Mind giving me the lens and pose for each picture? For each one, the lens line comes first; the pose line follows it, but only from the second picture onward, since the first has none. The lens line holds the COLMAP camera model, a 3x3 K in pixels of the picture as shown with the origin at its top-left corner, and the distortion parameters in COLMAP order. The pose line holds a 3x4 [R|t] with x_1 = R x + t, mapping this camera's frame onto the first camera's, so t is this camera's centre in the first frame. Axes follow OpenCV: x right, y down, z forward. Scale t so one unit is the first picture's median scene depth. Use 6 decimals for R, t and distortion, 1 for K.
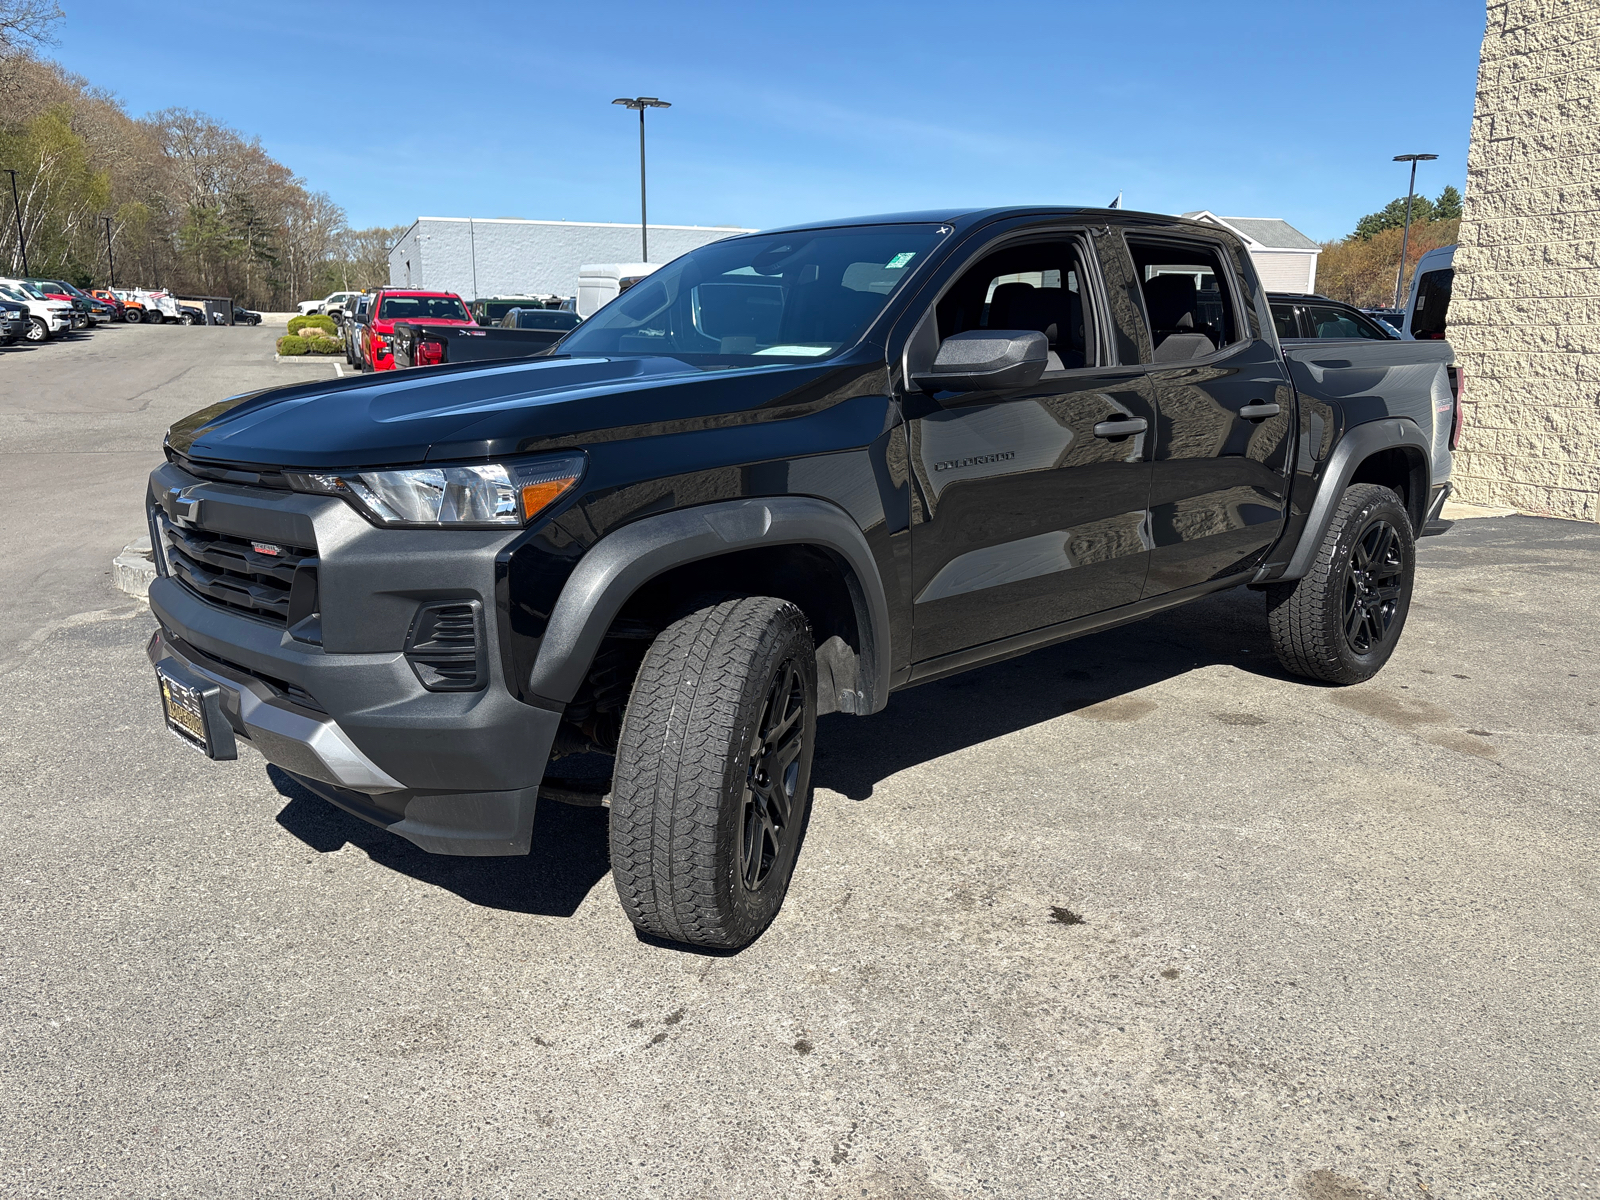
lens RADIAL K [[1222.0, 0, 791.4], [0, 1222.0, 598.0], [0, 0, 1]] dist [0.046764, -0.050617]
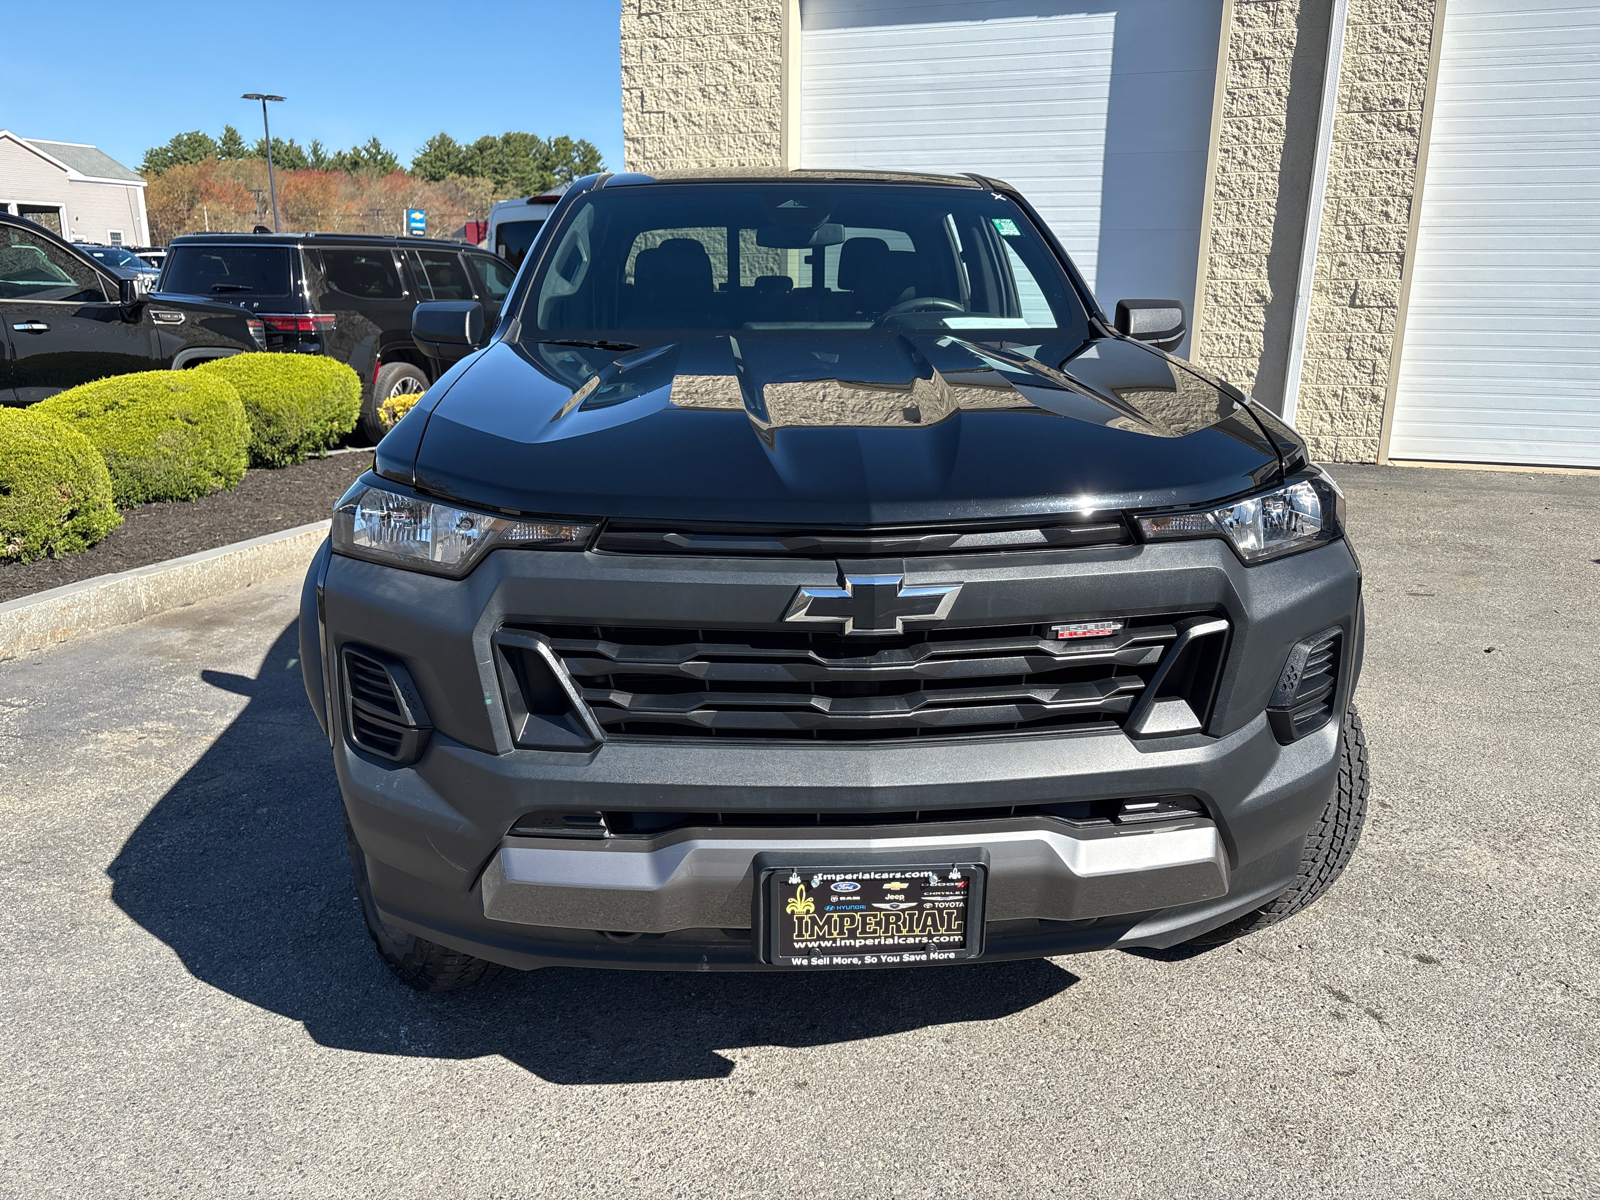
lens RADIAL K [[1222.0, 0, 791.4], [0, 1222.0, 598.0], [0, 0, 1]] dist [0.046764, -0.050617]
pose [[0.628172, -0.195692, 0.753063, -0.294923], [0.159769, 0.979673, 0.121308, -0.047334], [-0.761495, 0.044114, 0.646668, 0.183963]]
